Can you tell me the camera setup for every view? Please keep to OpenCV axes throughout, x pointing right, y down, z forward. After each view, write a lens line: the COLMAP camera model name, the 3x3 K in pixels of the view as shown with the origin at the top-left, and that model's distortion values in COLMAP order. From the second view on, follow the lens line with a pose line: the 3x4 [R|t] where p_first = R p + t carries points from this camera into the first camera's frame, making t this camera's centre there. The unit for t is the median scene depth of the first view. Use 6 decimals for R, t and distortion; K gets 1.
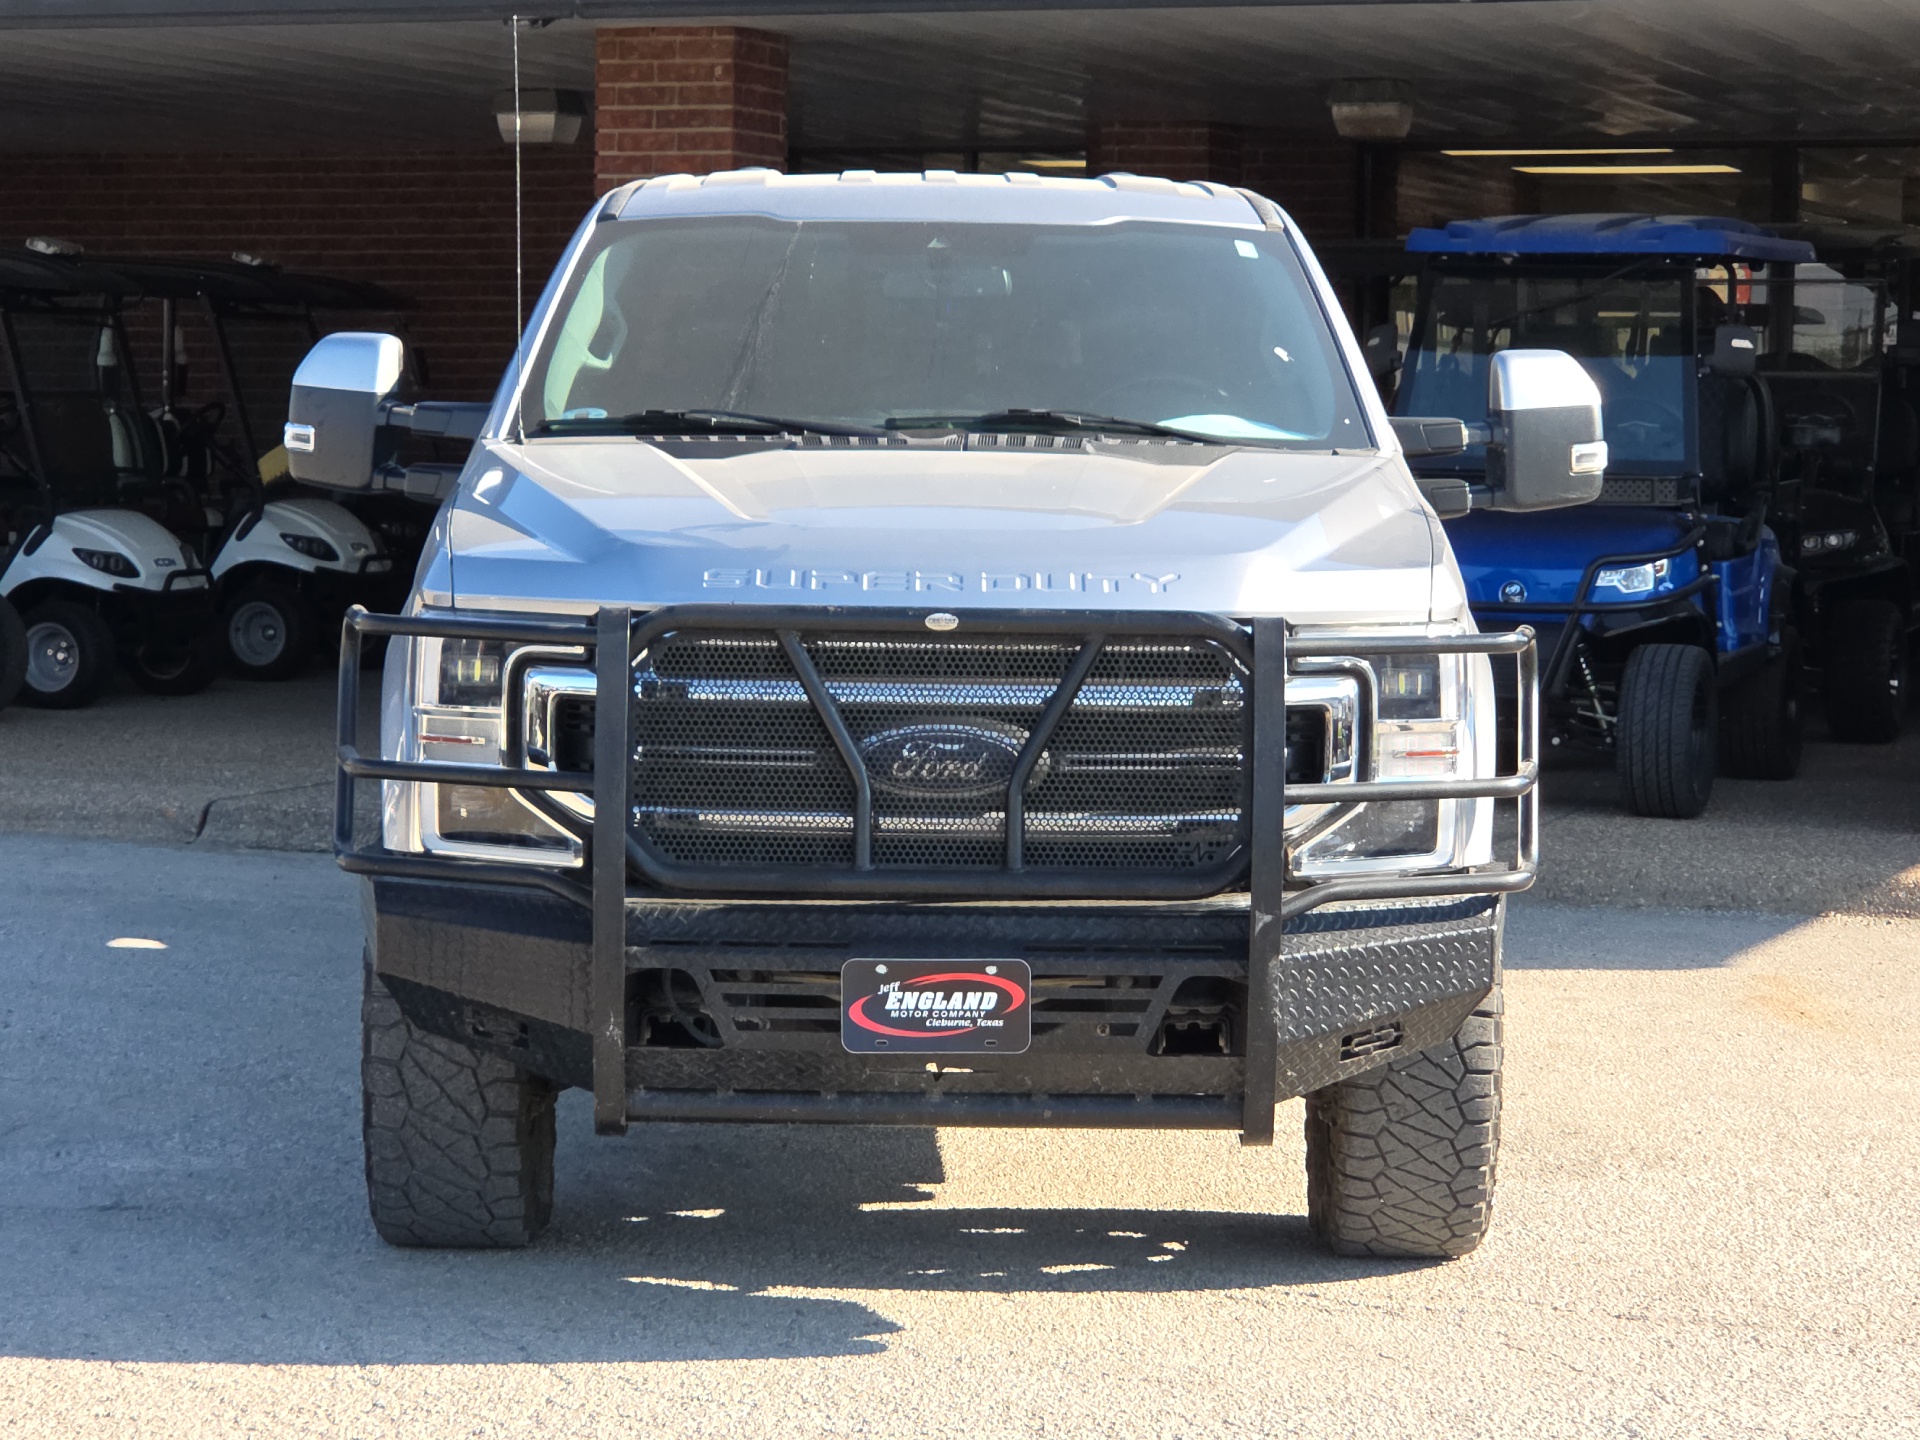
lens RADIAL K [[5151.3, 0, 1002.5], [0, 5151.3, 724.0], [0, 0, 1]] dist [-1.044746, 18.927596]
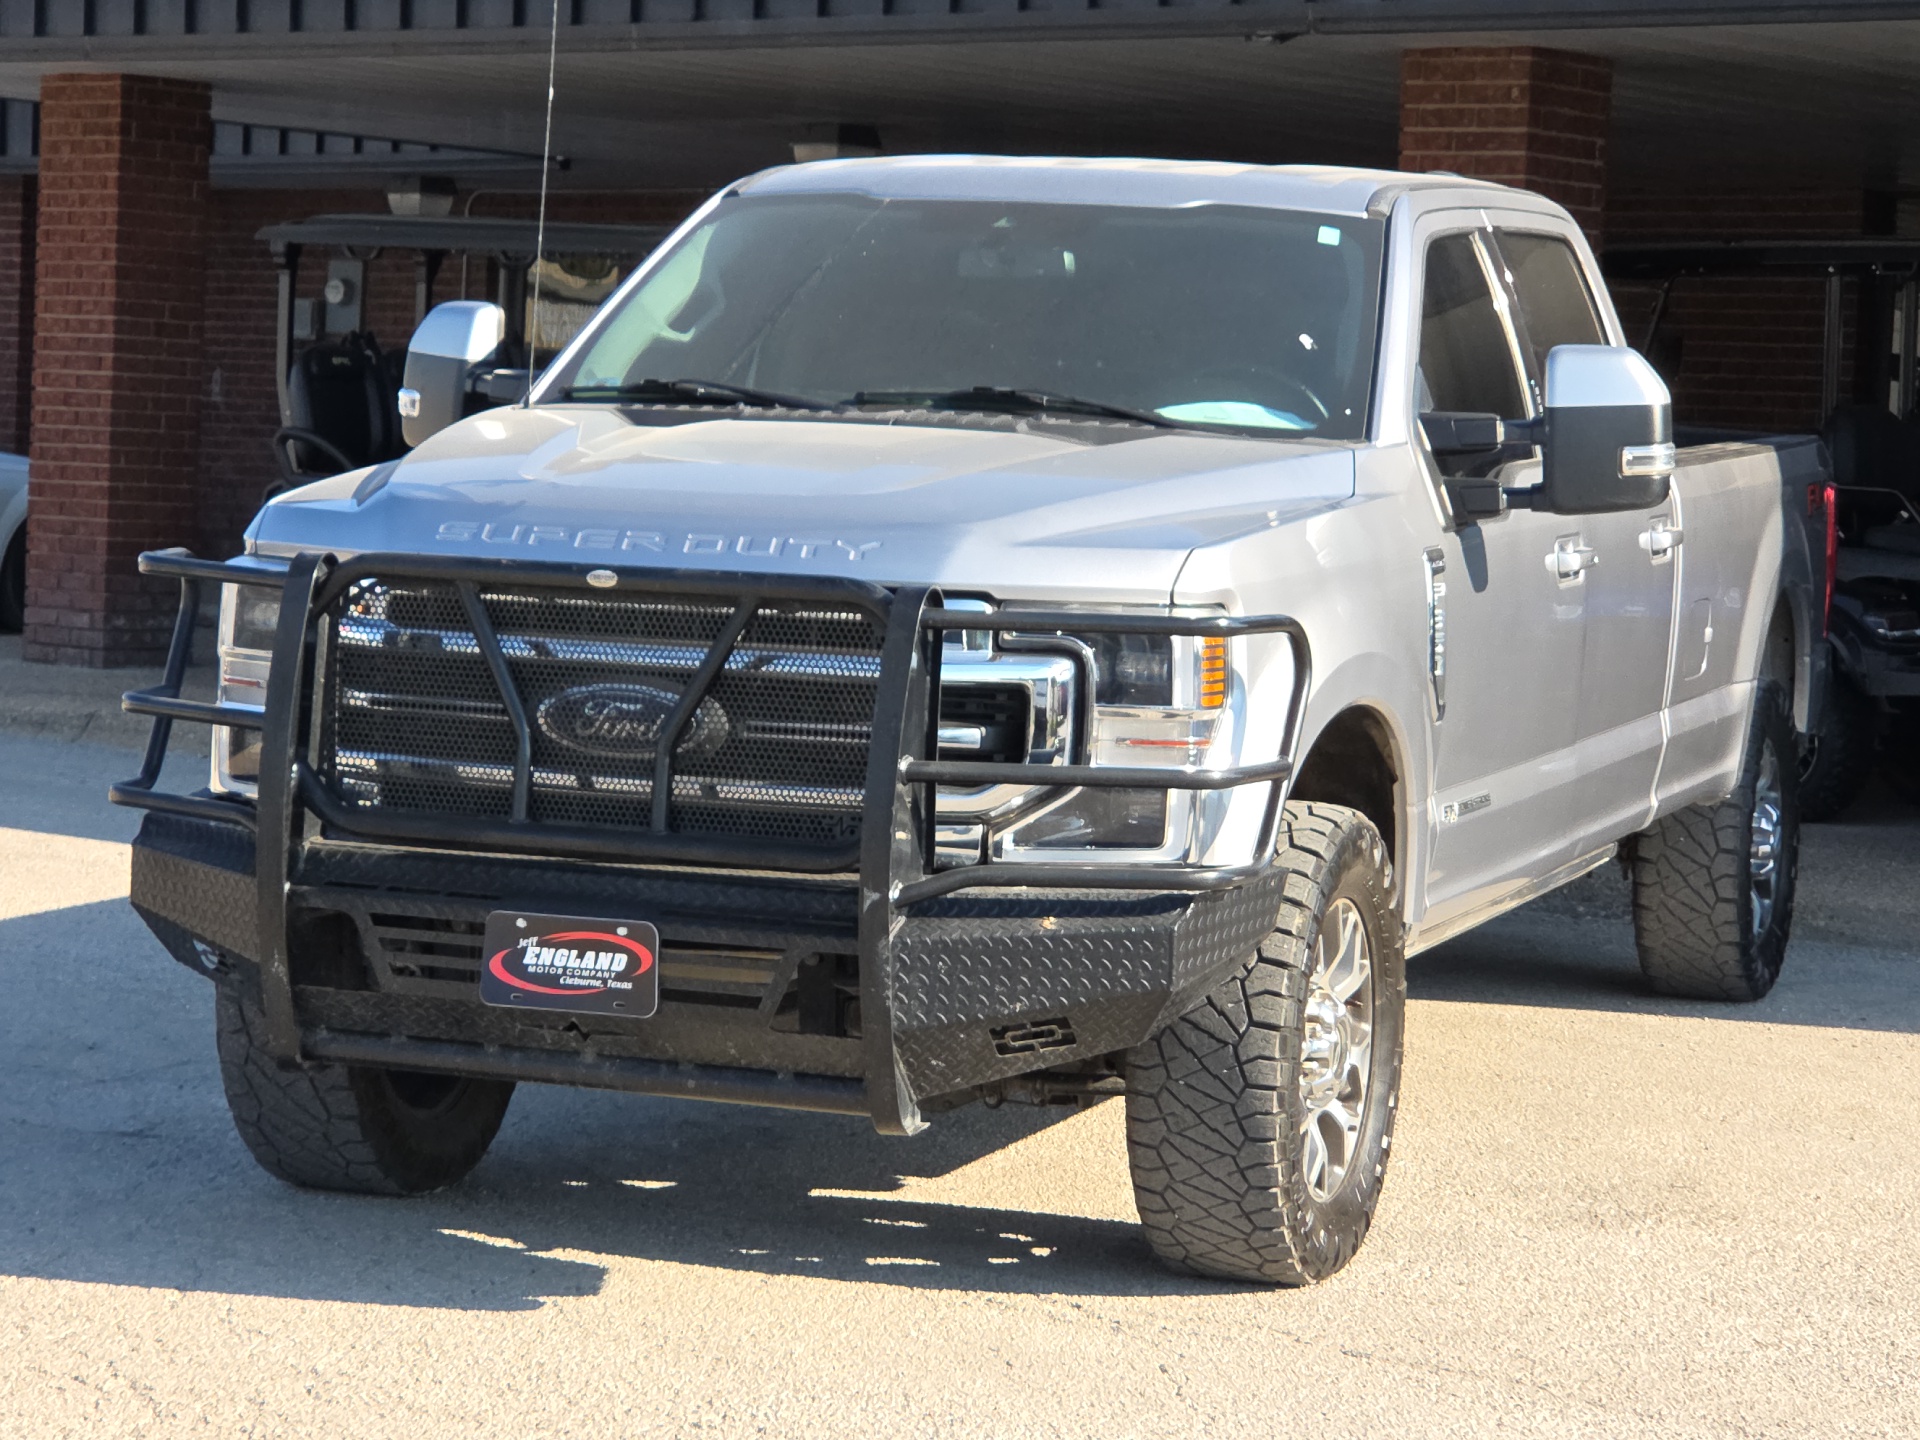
lens RADIAL K [[5168.3, 0, 904.4], [0, 5168.3, 718.0], [0, 0, 1]] dist [-0.998487, 17.160455]
pose [[0.933954, 0.047526, -0.354219, 0.385771], [-0.053539, 0.998540, -0.007188, 0.010789], [0.353360, 0.025677, 0.935135, 0.089465]]
